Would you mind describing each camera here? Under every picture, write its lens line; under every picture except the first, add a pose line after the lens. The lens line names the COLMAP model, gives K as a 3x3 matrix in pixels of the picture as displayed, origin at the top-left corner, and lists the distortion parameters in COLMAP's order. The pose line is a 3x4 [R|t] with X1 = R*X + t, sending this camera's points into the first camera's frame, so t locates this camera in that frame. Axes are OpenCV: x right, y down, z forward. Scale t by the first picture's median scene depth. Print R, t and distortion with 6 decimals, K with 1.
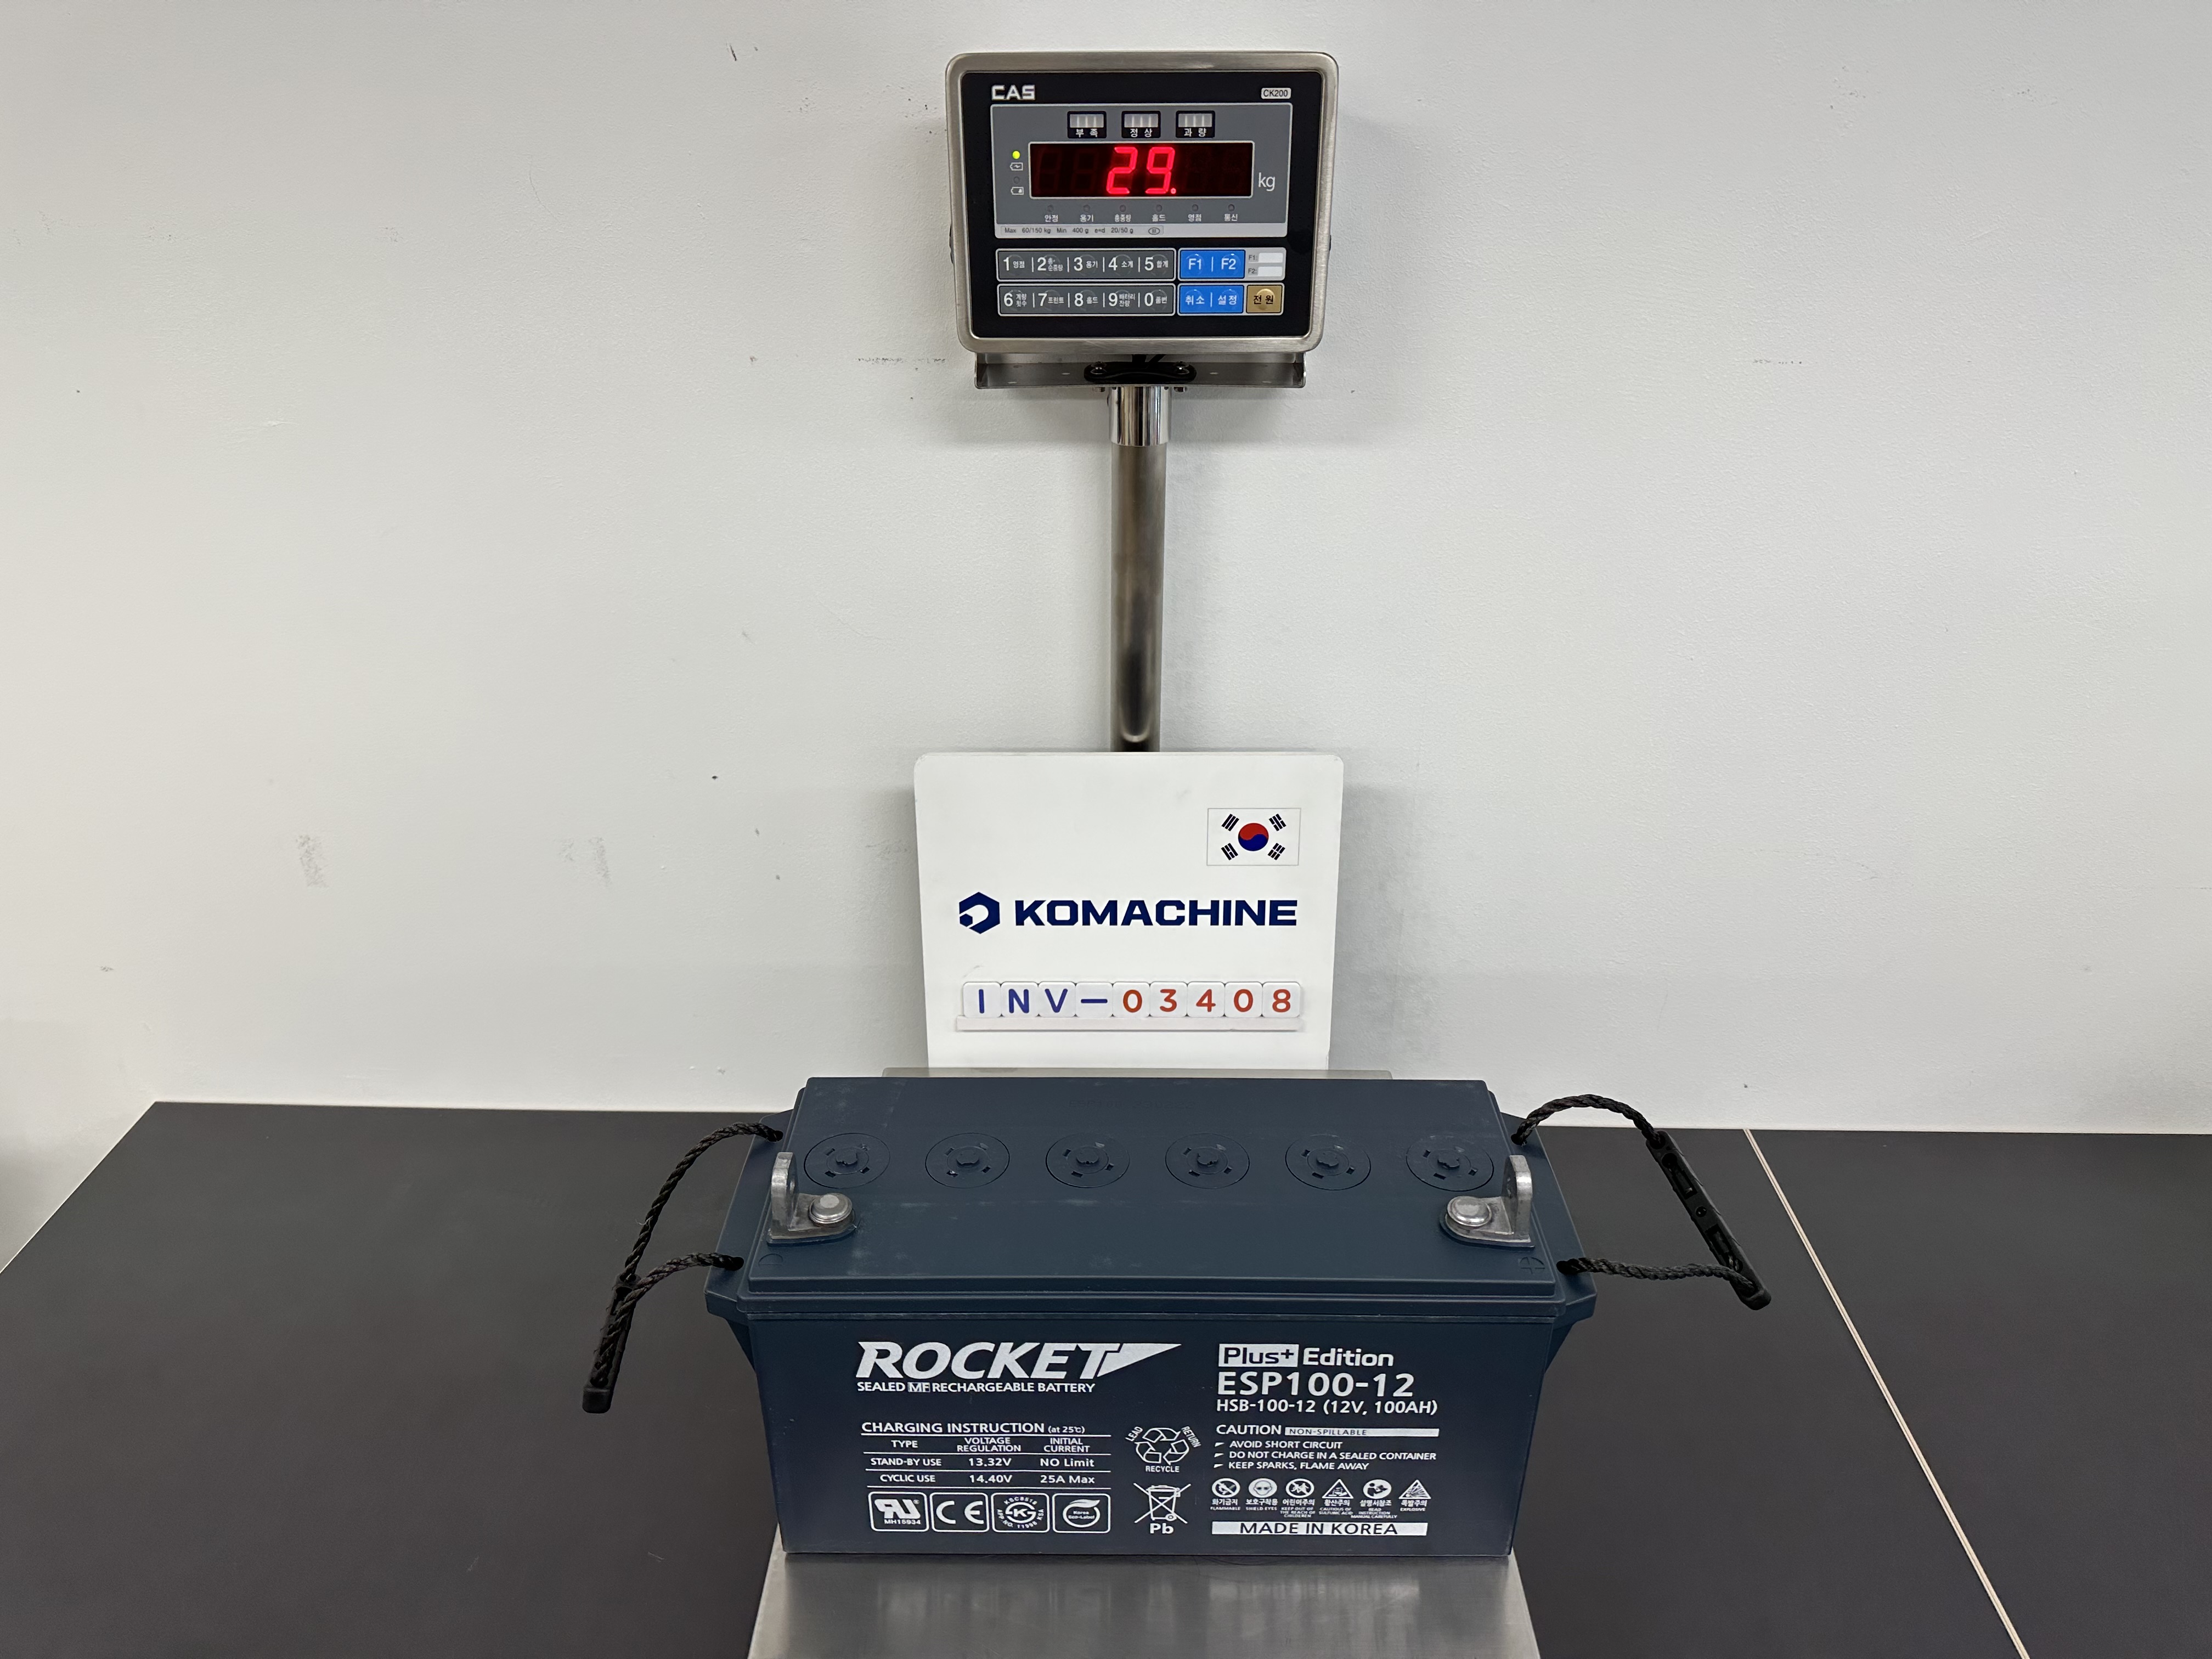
lens RADIAL K [[1545.3, 0, 1127.7], [0, 1545.3, 826.8], [0, 0, 1]] dist [0.116647, -0.264547]
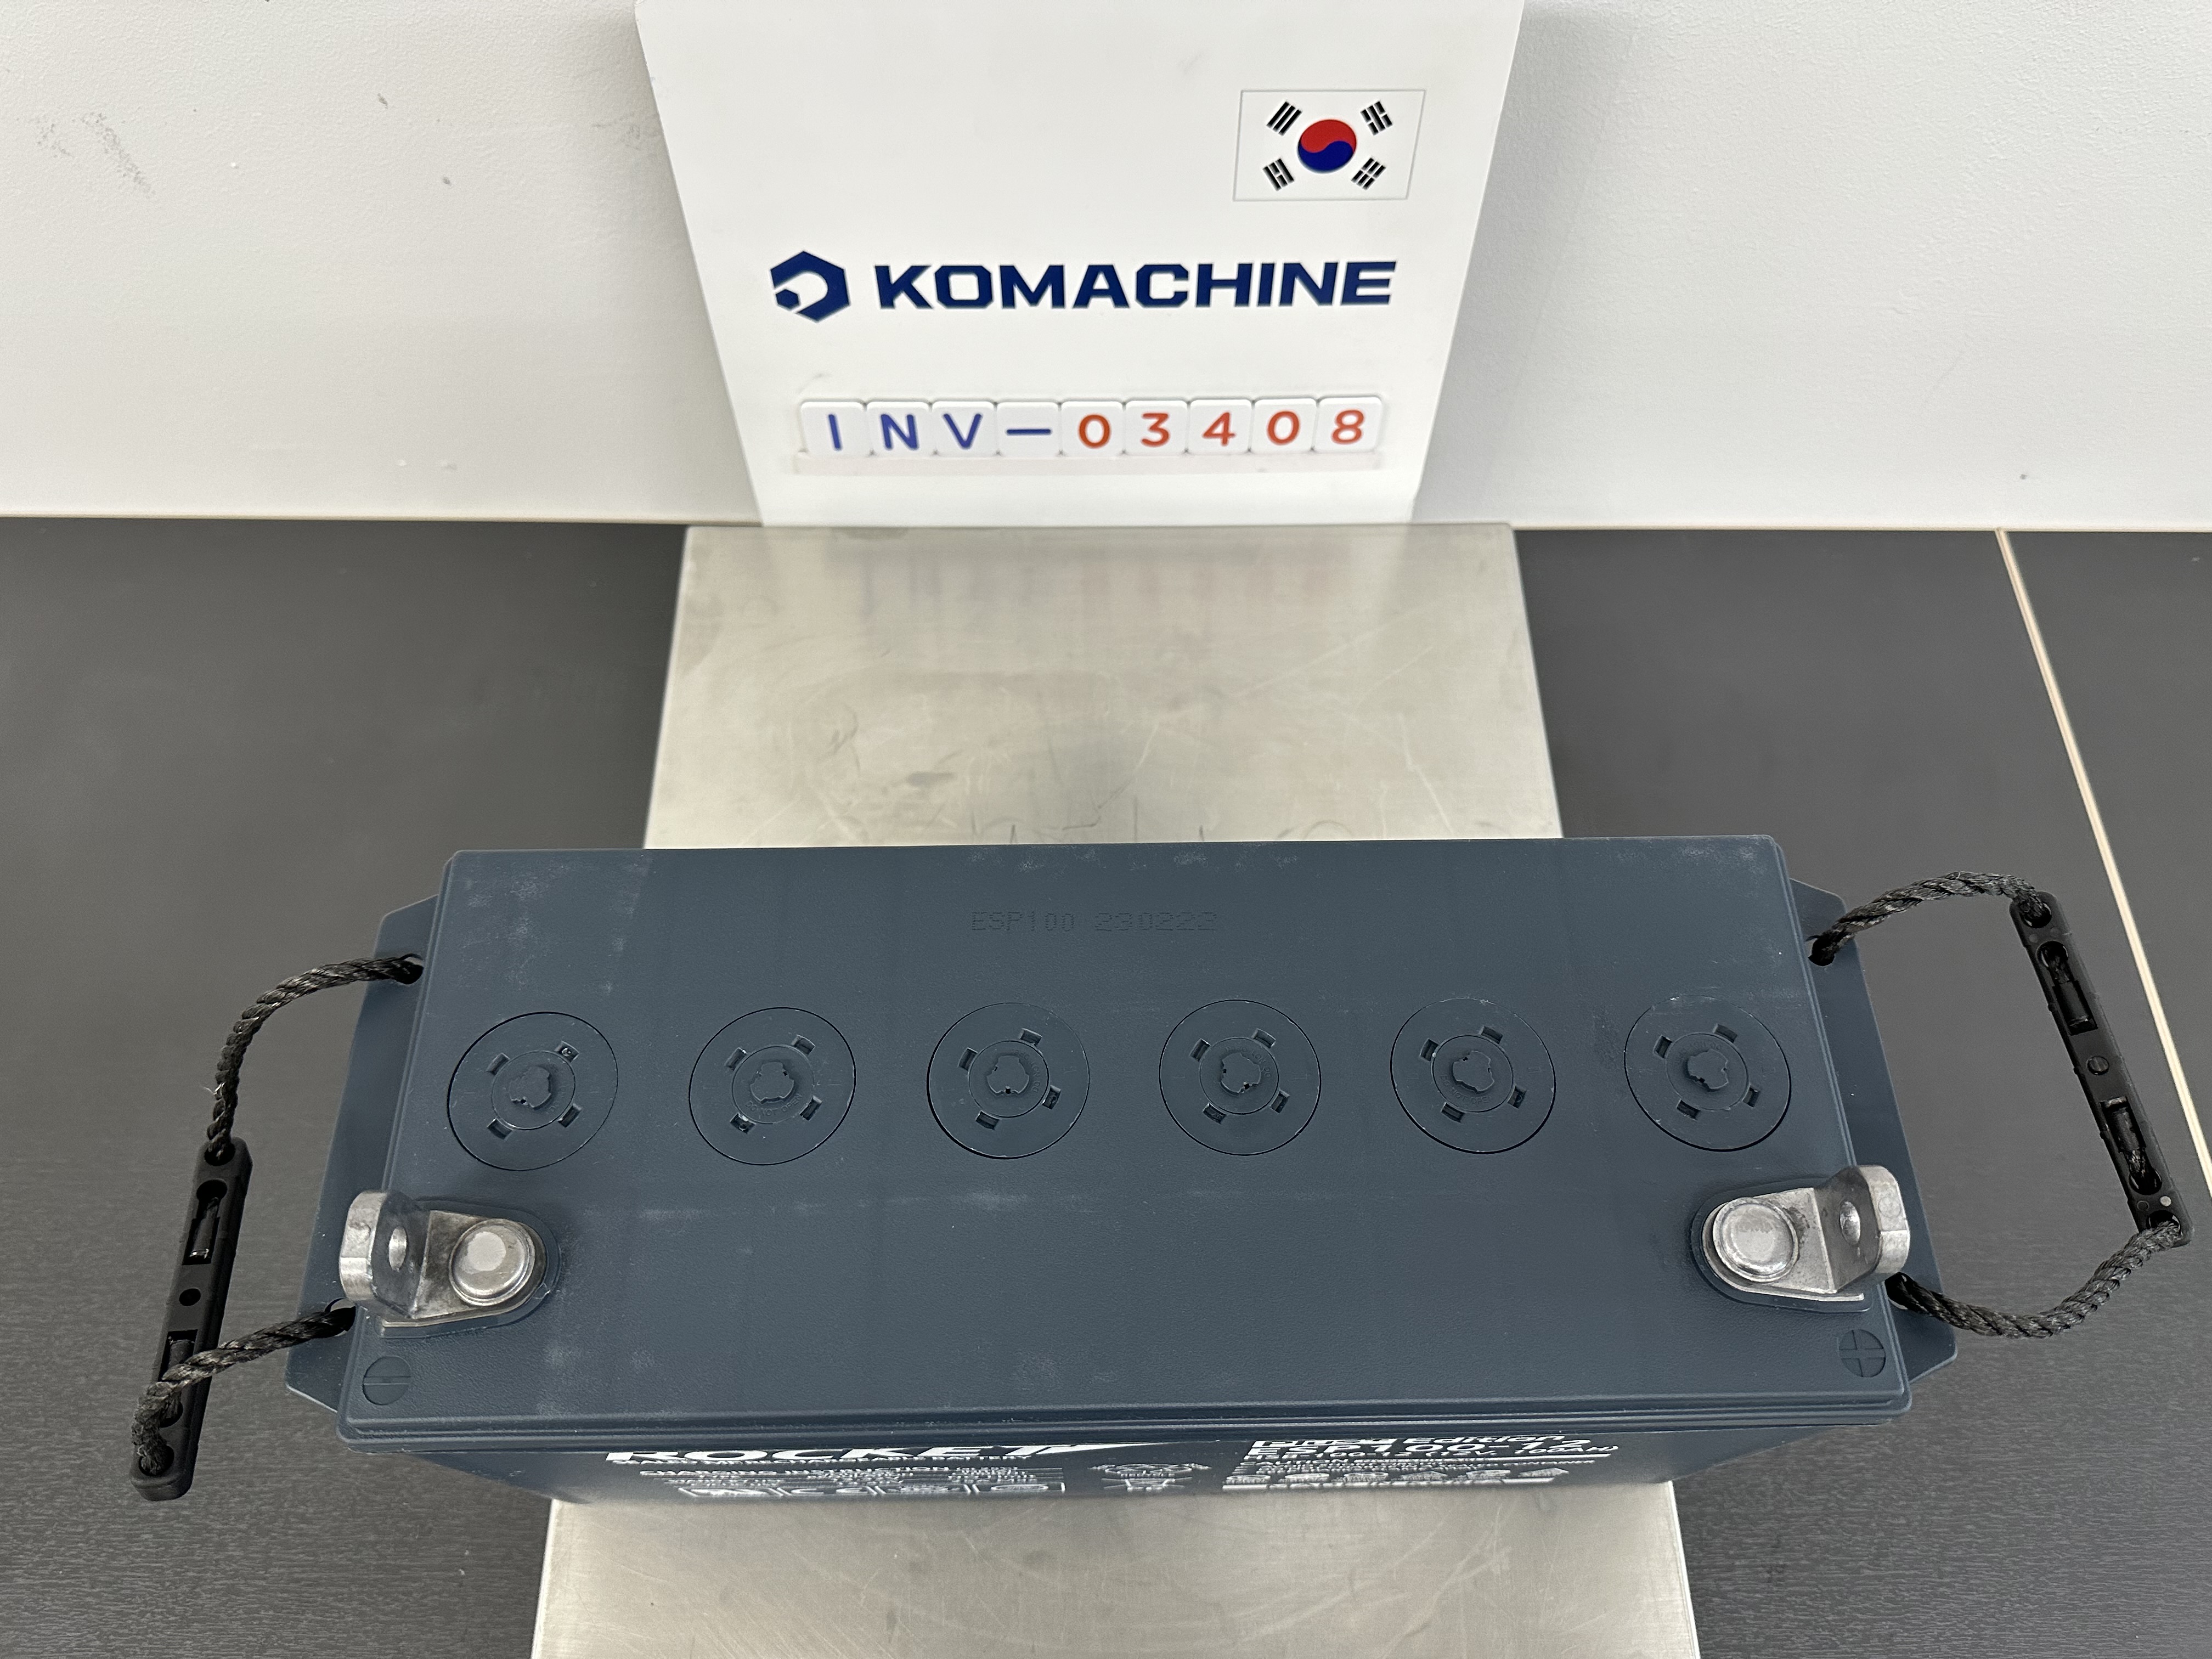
lens RADIAL K [[1545.3, 0, 1127.7], [0, 1545.3, 826.8], [0, 0, 1]] dist [0.116647, -0.264547]
pose [[0.999791, -0.009084, 0.018289, 0.003600], [-0.003077, 0.818359, 0.574699, -0.104431], [-0.020188, -0.574636, 0.818160, 0.439326]]
